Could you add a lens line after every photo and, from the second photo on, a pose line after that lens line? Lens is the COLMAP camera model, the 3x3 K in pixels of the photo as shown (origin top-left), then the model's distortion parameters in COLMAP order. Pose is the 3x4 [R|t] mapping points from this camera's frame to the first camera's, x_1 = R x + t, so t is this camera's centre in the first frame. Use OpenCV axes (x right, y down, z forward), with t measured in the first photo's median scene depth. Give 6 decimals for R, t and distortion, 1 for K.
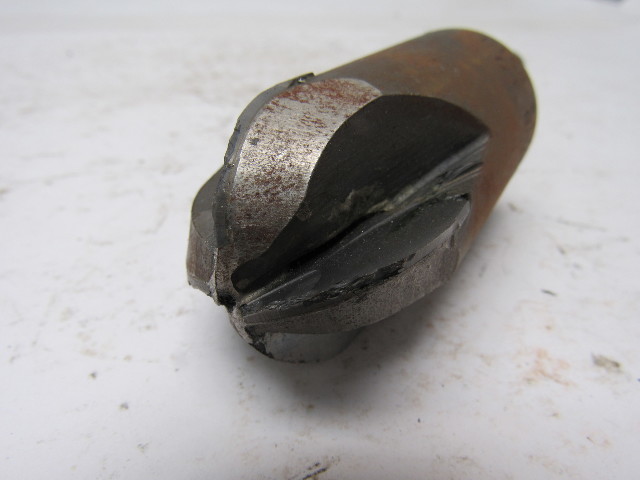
lens RADIAL K [[455.1, 0, 320.0], [0, 455.1, 240.0], [0, 0, 1]] dist [-0.020629, -0.002476]
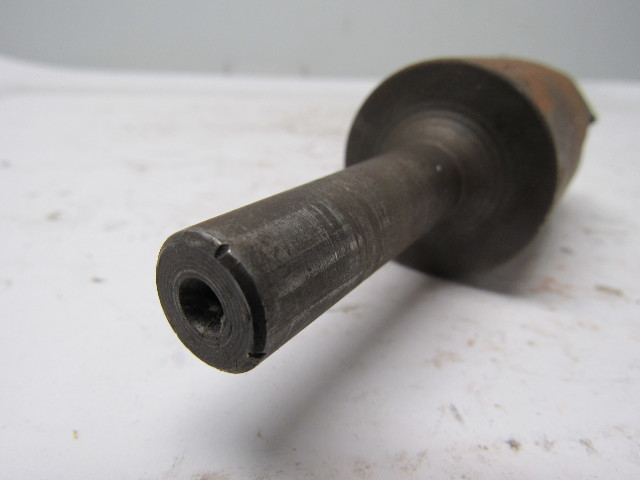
lens RADIAL K [[455.1, 0, 320.0], [0, 455.1, 240.0], [0, 0, 1]] dist [-0.020629, -0.002476]
pose [[0.981760, 0.062818, -0.179450, 0.115754], [-0.098064, 0.975912, -0.194880, 0.477072], [0.162885, 0.208923, 0.964272, -0.277140]]
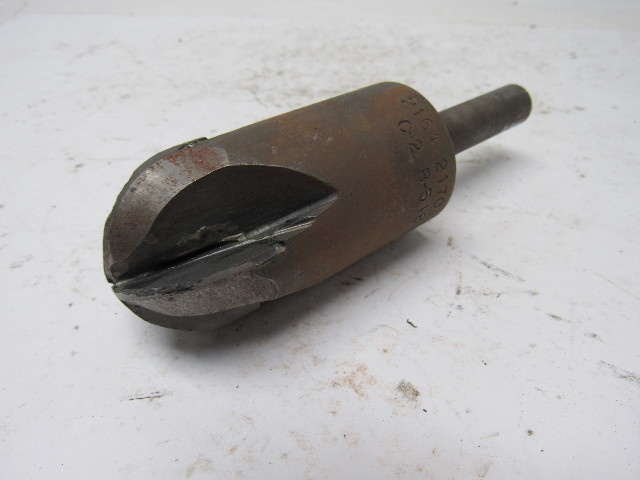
lens RADIAL K [[455.1, 0, 320.0], [0, 455.1, 240.0], [0, 0, 1]] dist [-0.020629, -0.002476]
pose [[0.939944, 0.190192, -0.283428, 0.729173], [-0.163870, 0.979863, 0.114081, -0.251620], [0.299418, -0.060784, 0.952184, -0.258142]]
